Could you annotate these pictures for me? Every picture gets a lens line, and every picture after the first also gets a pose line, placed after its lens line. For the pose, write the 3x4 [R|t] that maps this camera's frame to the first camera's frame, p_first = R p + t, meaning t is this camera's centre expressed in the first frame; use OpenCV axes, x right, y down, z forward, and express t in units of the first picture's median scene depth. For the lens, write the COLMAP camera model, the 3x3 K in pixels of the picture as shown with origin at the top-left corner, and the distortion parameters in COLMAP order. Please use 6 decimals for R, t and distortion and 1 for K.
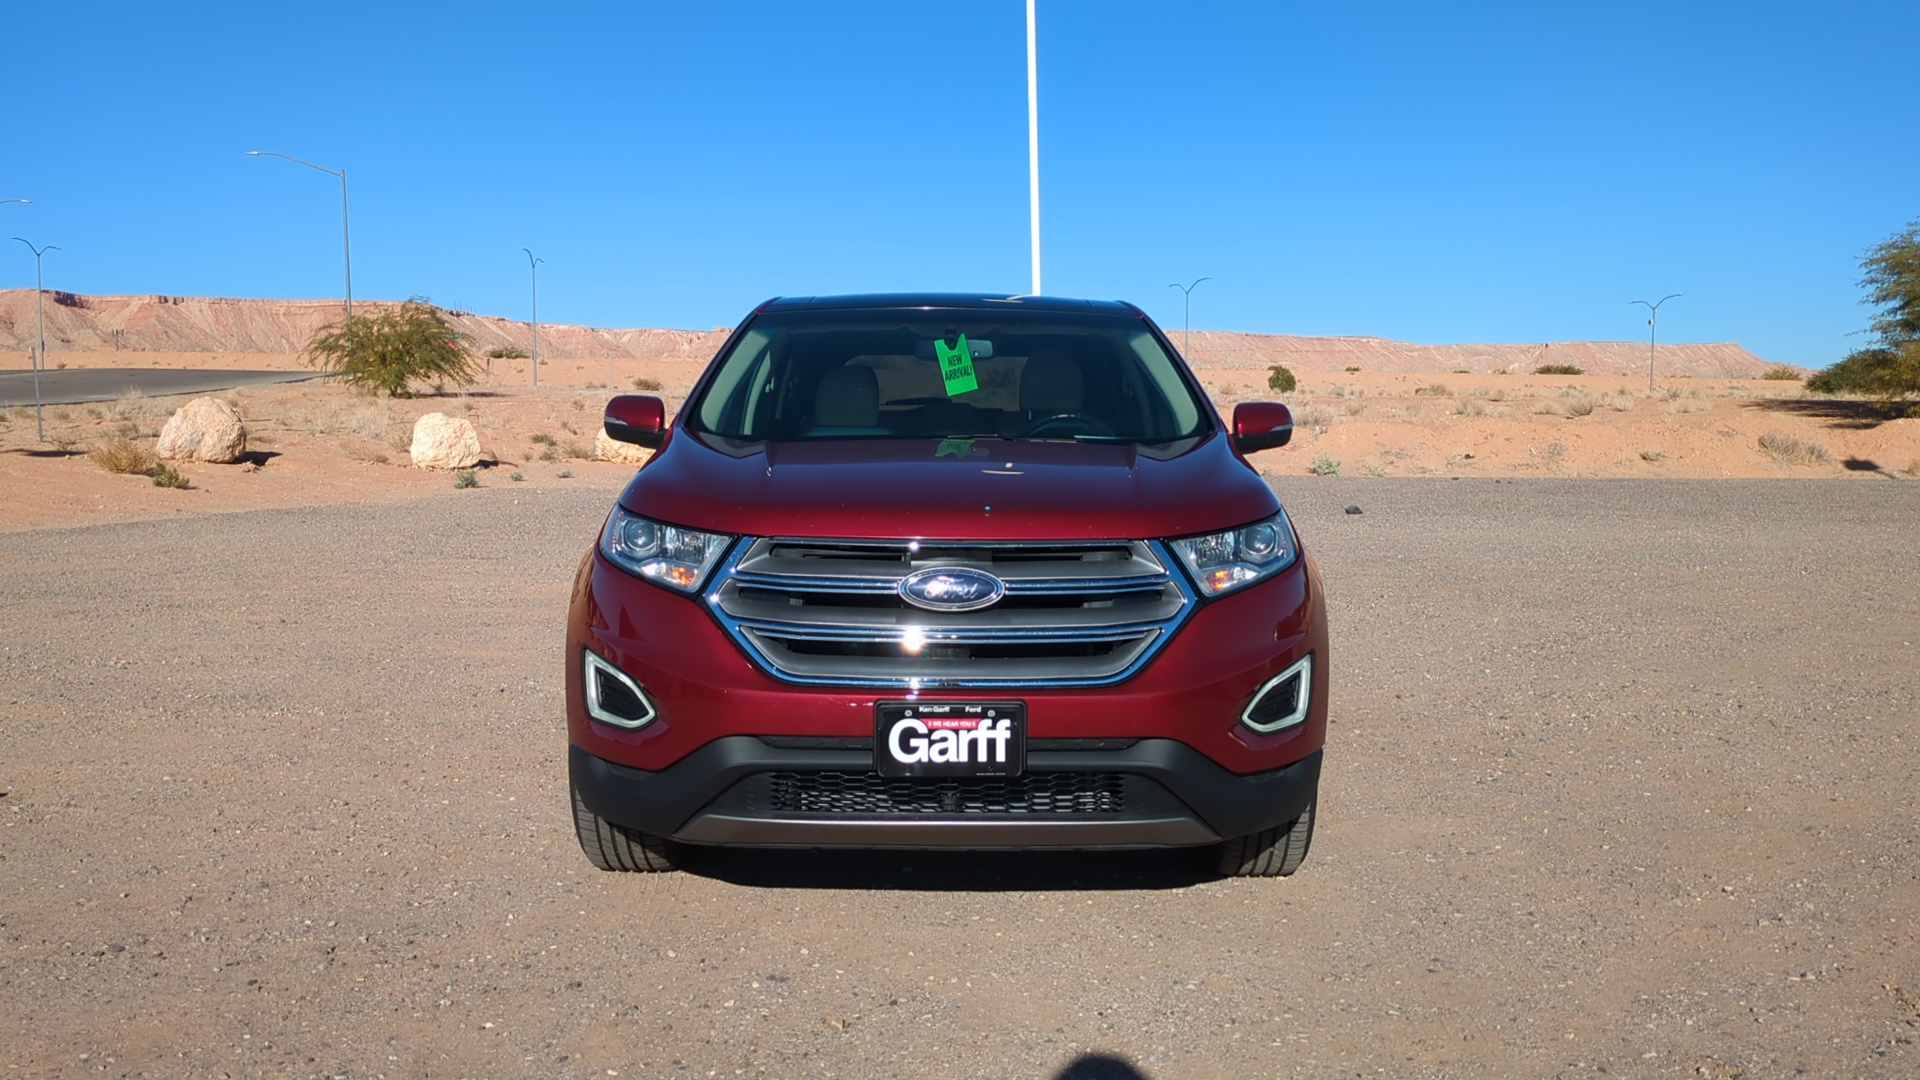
lens RADIAL K [[1646.1, 0, 978.2], [0, 1646.1, 541.6], [0, 0, 1]] dist [0.064849, -0.075863]
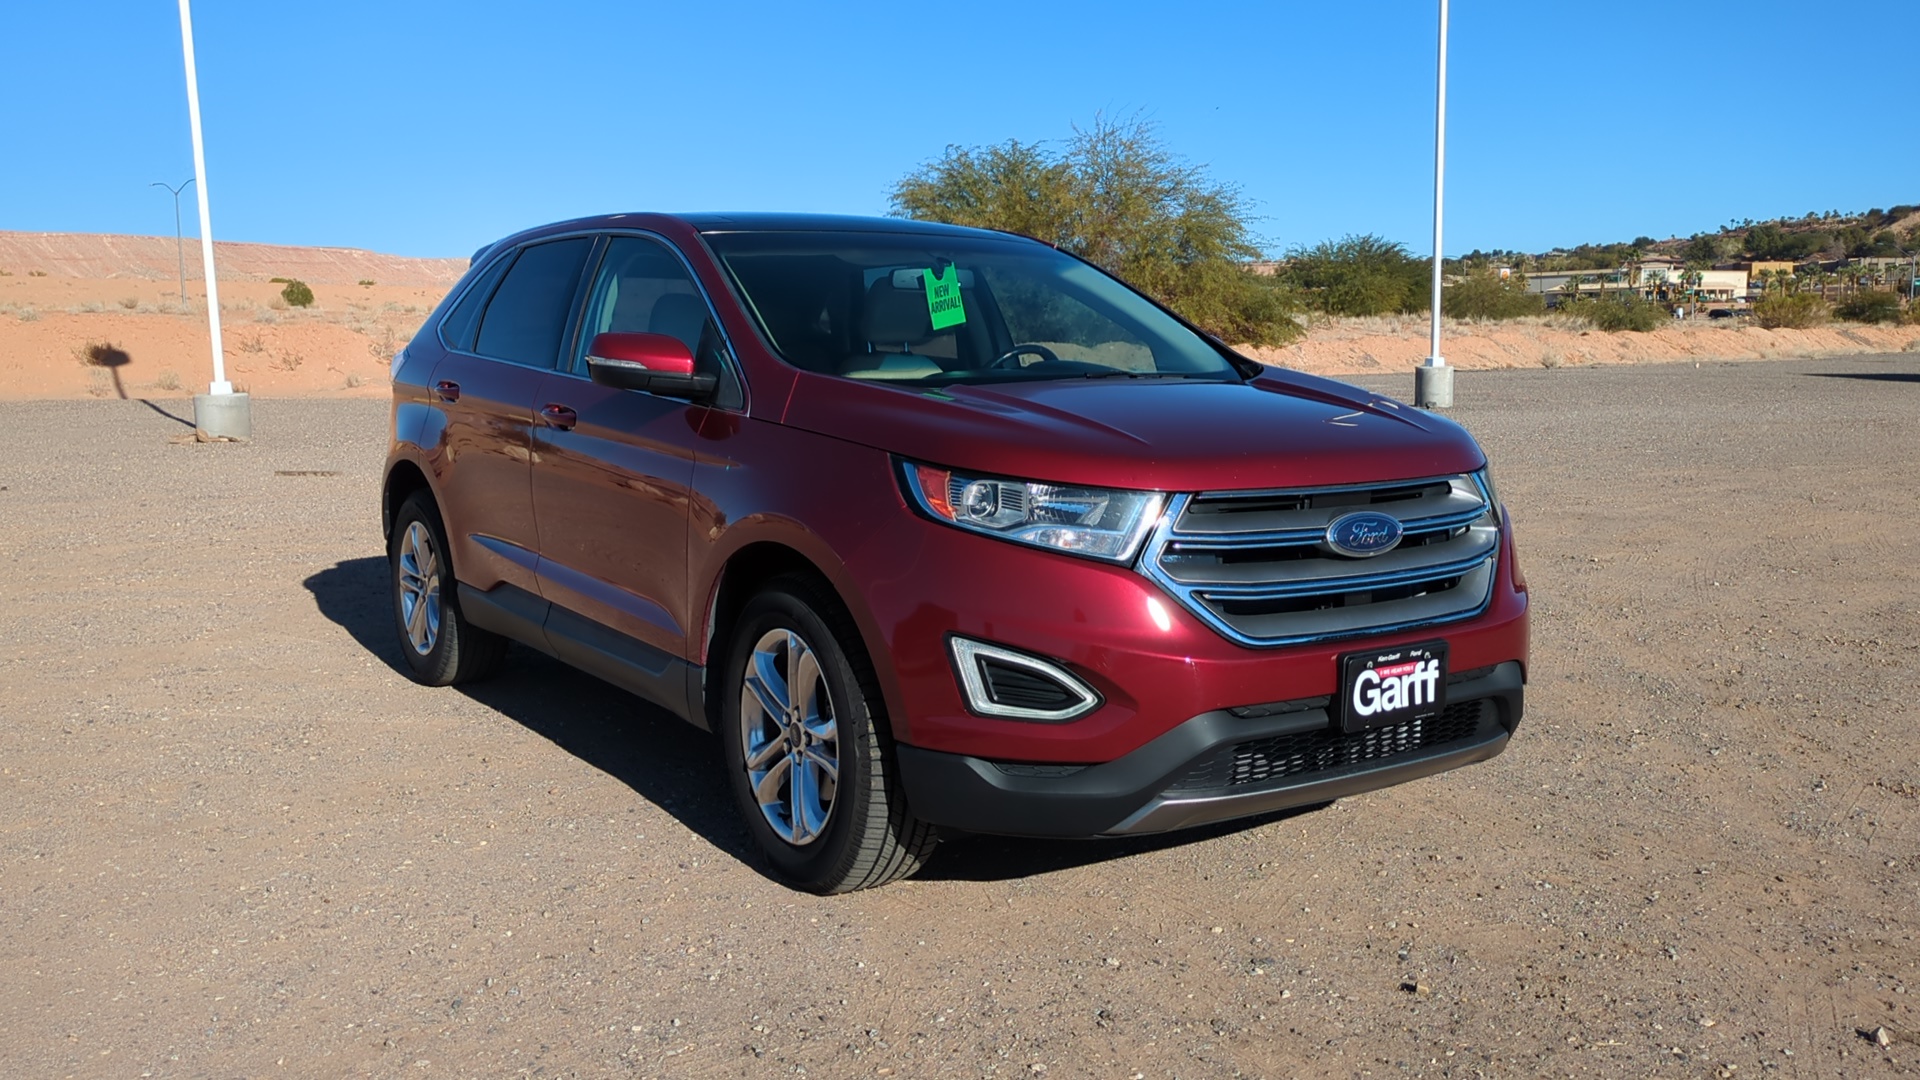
lens RADIAL K [[1646.1, 0, 978.2], [0, 1646.1, 541.6], [0, 0, 1]] dist [0.064849, -0.075863]
pose [[0.833591, -0.075149, 0.547246, -0.761479], [0.047613, 0.996791, 0.064355, -0.041993], [-0.550326, -0.027590, 0.834494, 0.313098]]
